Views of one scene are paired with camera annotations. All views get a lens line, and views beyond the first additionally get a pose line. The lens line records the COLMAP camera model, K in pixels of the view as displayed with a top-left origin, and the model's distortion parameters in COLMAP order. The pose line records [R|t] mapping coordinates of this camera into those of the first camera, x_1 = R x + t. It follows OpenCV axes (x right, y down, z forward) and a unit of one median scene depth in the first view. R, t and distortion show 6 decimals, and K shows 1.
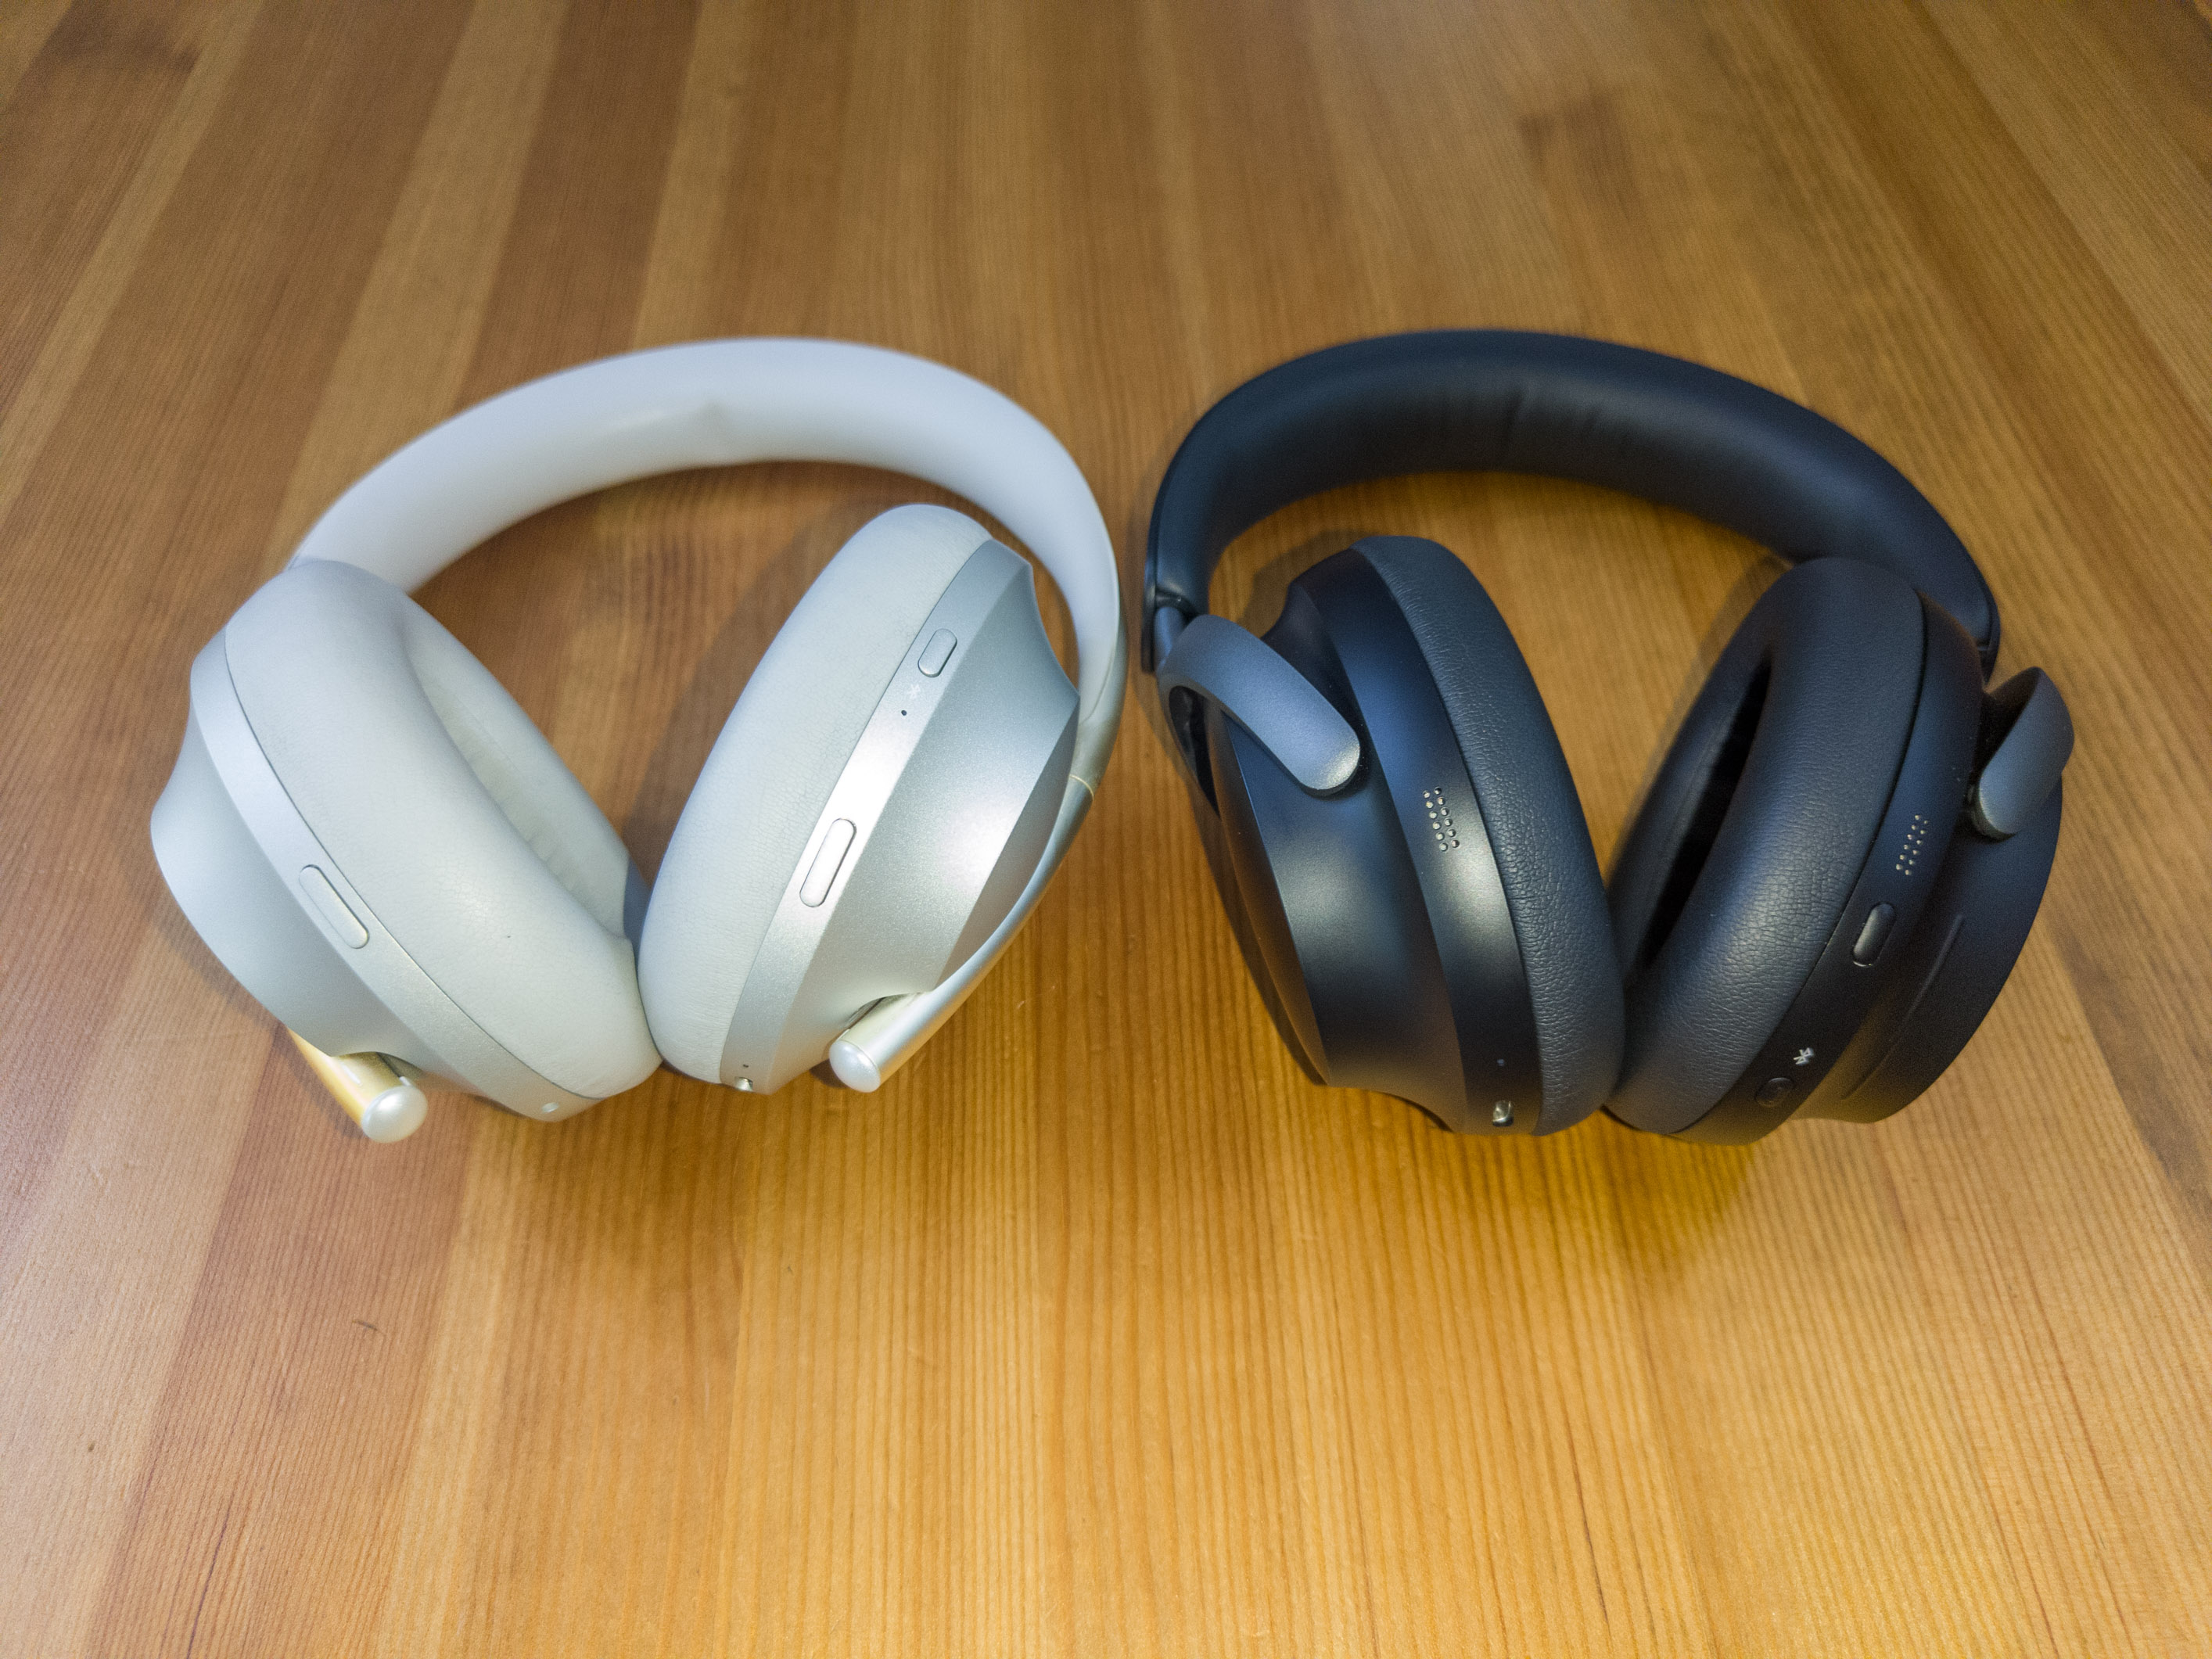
lens RADIAL K [[1594.7, 0, 1139.3], [0, 1594.7, 836.6], [0, 0, 1]] dist [-0.030308, 0.018499]
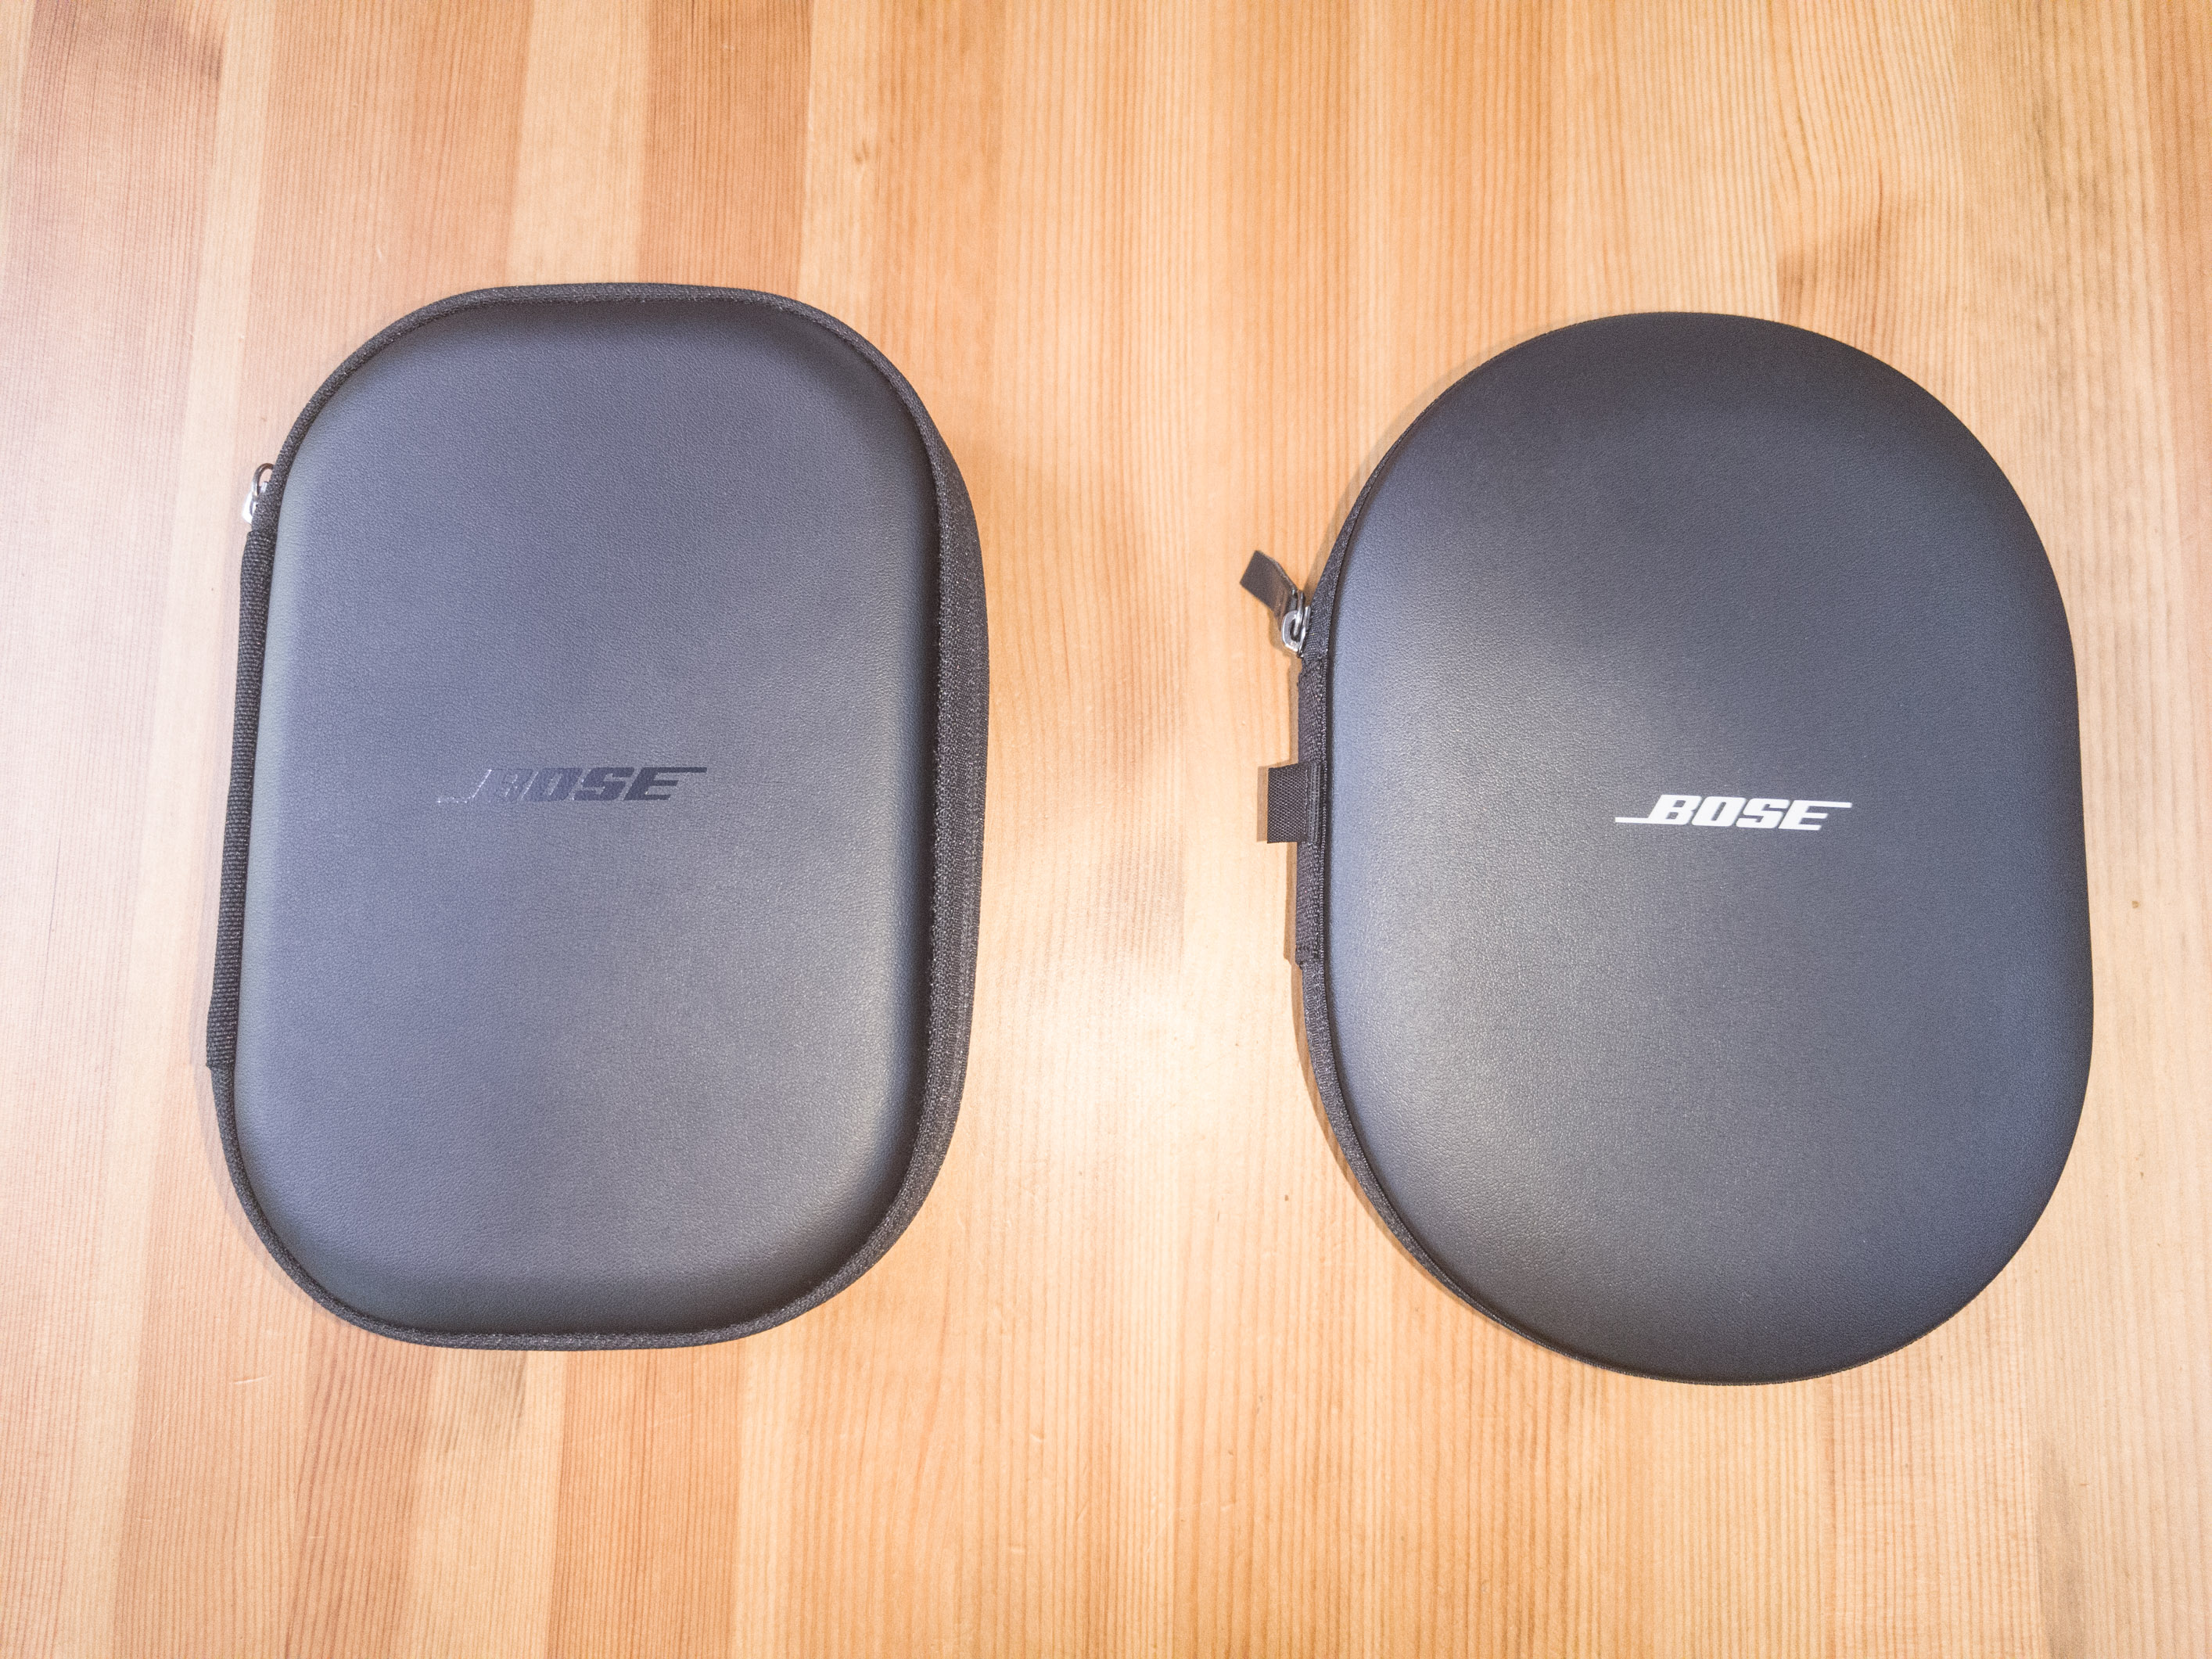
lens RADIAL K [[1594.7, 0, 1120.8], [0, 1594.7, 812.8], [0, 0, 1]] dist [-0.030308, 0.018499]
pose [[0.997021, 0.076997, -0.004613, -0.130889], [-0.066198, 0.884817, 0.461212, -0.825829], [0.039594, -0.459532, 0.887278, 0.136236]]
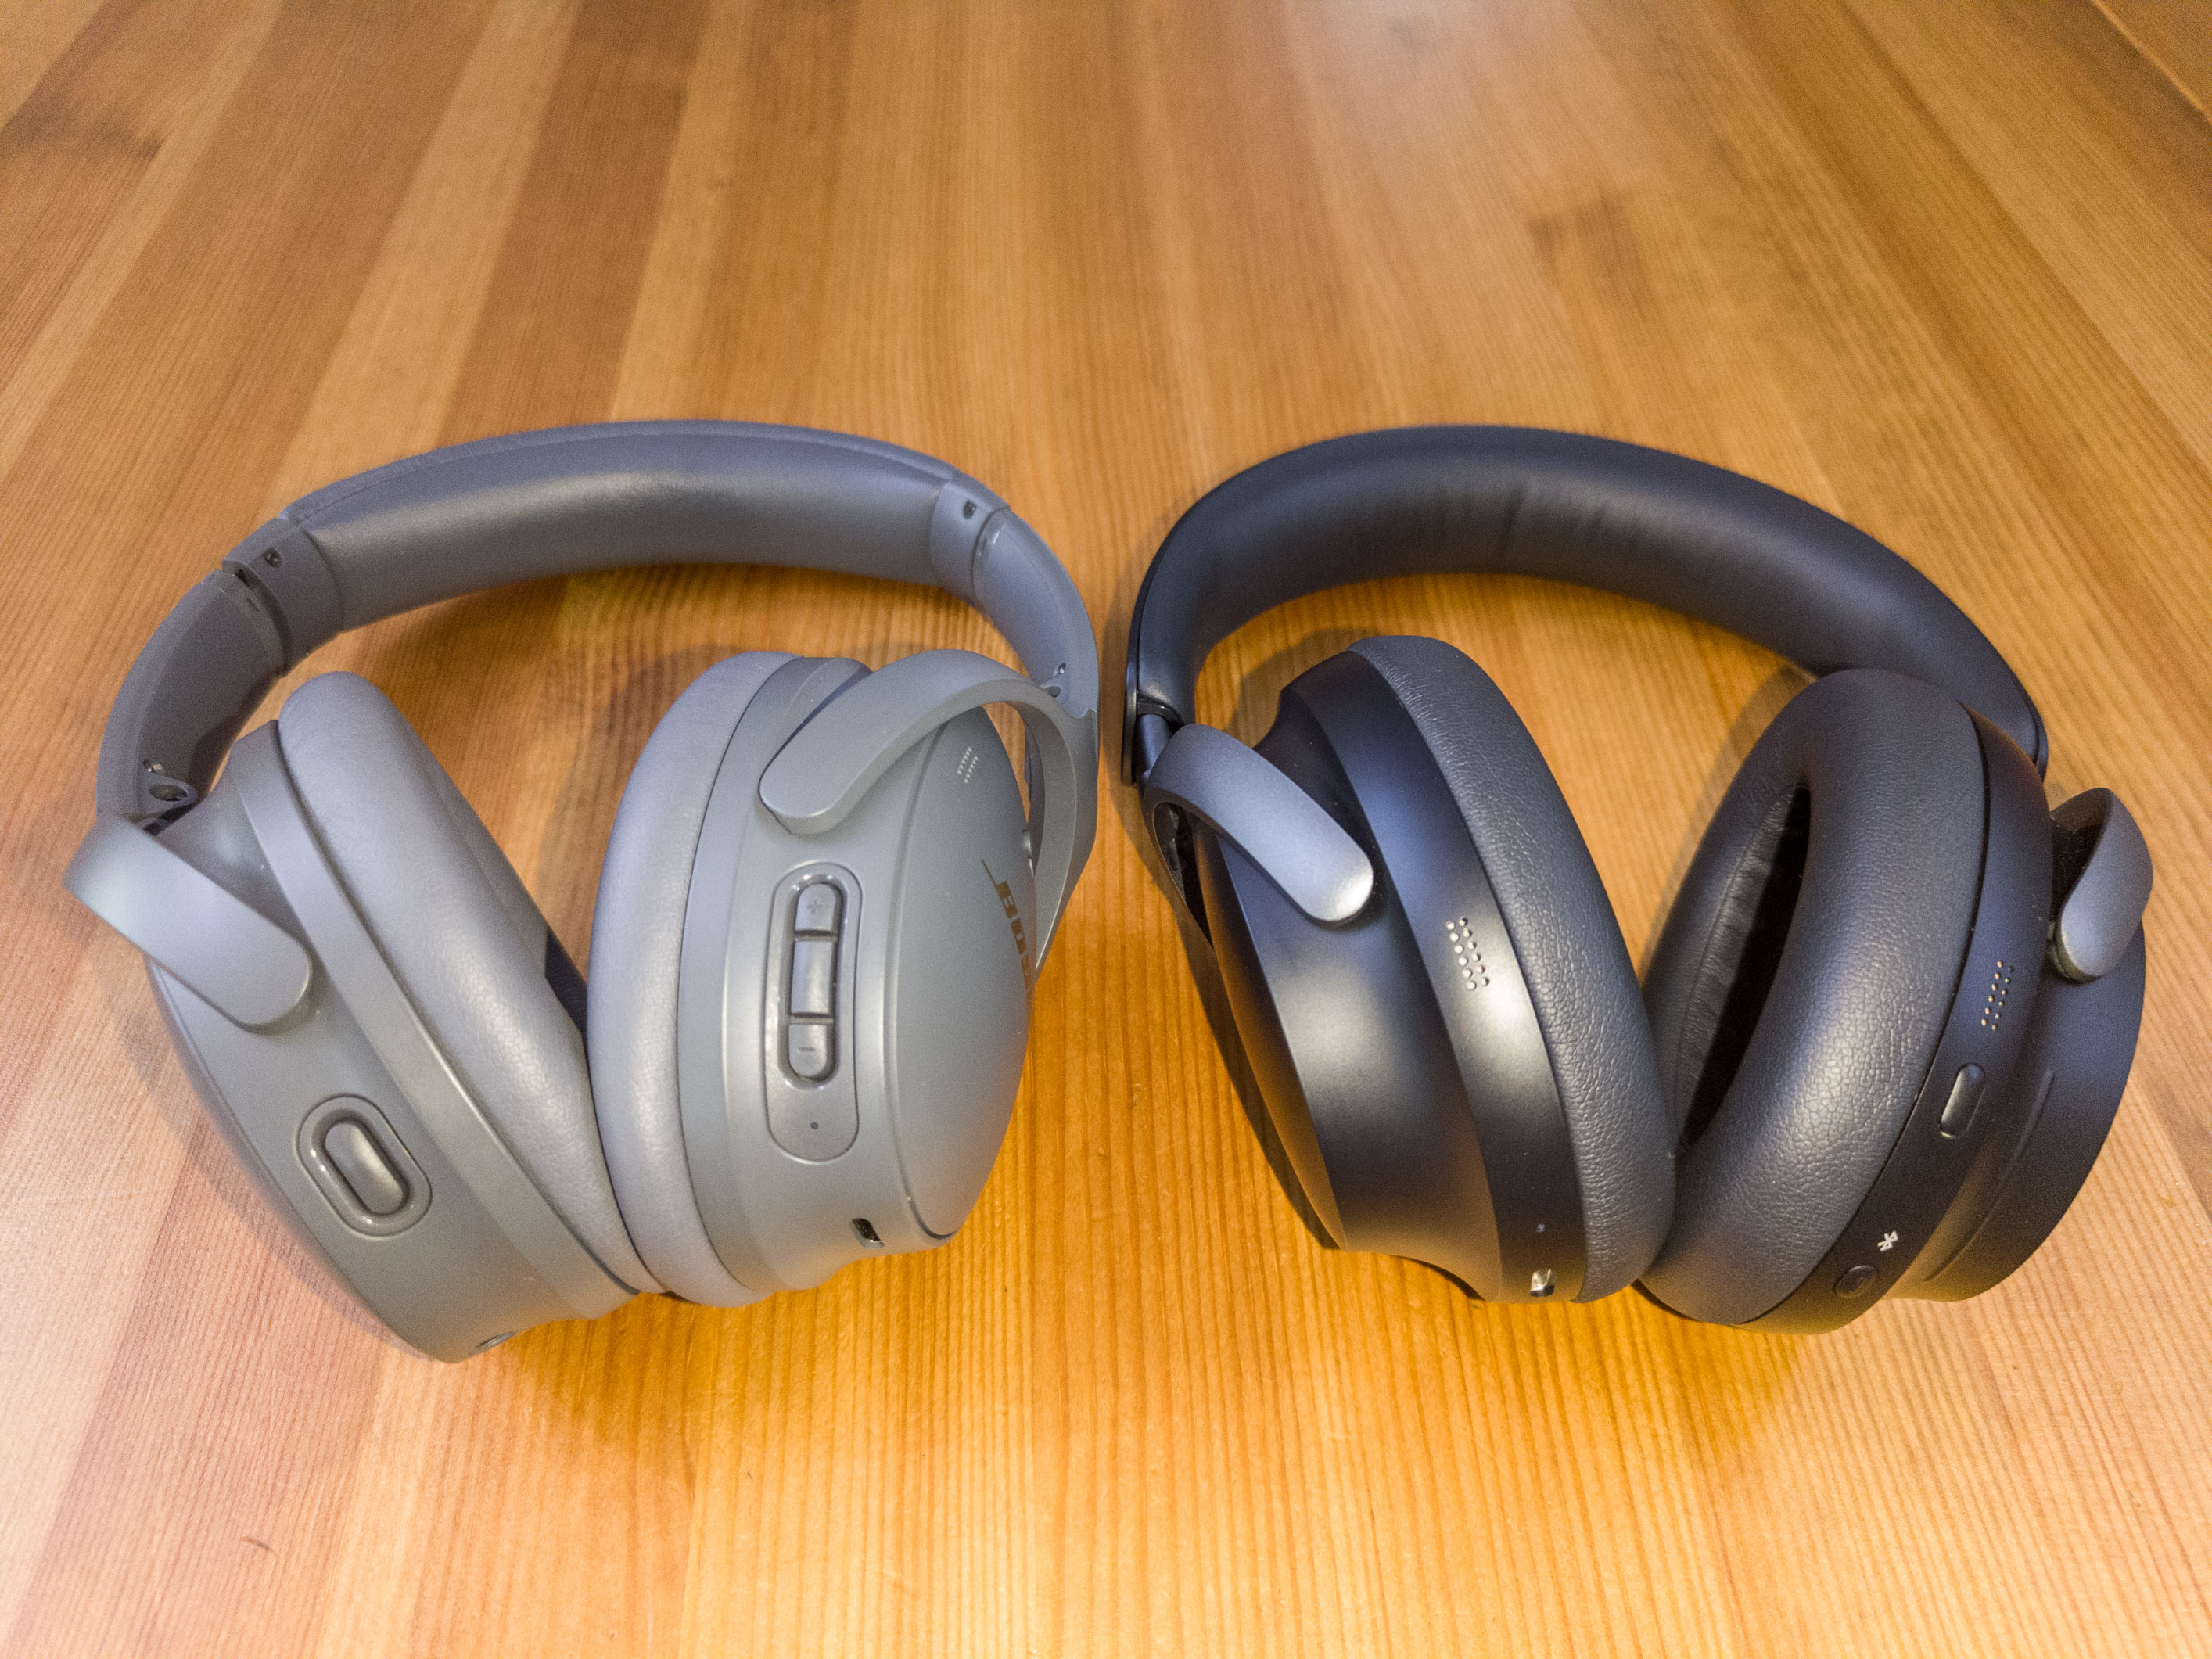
lens RADIAL K [[1594.7, 0, 1136.3], [0, 1594.7, 828.0], [0, 0, 1]] dist [-0.030308, 0.018499]
pose [[0.999895, 0.005665, 0.013339, -0.017159], [-0.004747, 0.997684, -0.067851, -0.021075], [-0.013693, 0.067780, 0.997606, 0.085653]]
